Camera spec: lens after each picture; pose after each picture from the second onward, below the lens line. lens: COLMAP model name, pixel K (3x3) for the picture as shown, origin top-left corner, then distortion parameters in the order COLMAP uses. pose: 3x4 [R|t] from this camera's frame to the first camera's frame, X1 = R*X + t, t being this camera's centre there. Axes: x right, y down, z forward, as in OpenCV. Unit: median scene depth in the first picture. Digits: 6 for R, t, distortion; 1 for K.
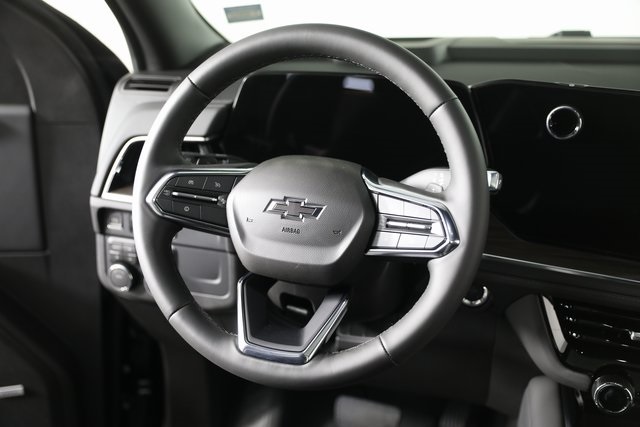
lens RADIAL K [[680.2, 0, 321.2], [0, 680.2, 215.1], [0, 0, 1]] dist [-0.032692, 0.000000]
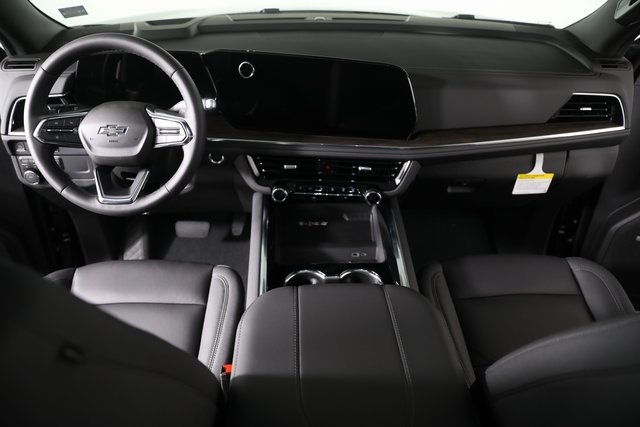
lens RADIAL K [[436.8, 0, 323.2], [0, 436.8, 215.7], [0, 0, 1]] dist [-0.080048, 0.047390]
pose [[0.946832, -0.177942, 0.268042, 0.147438], [0.107987, 0.960565, 0.256228, -0.022171], [-0.303066, -0.213660, 0.928709, -0.388570]]
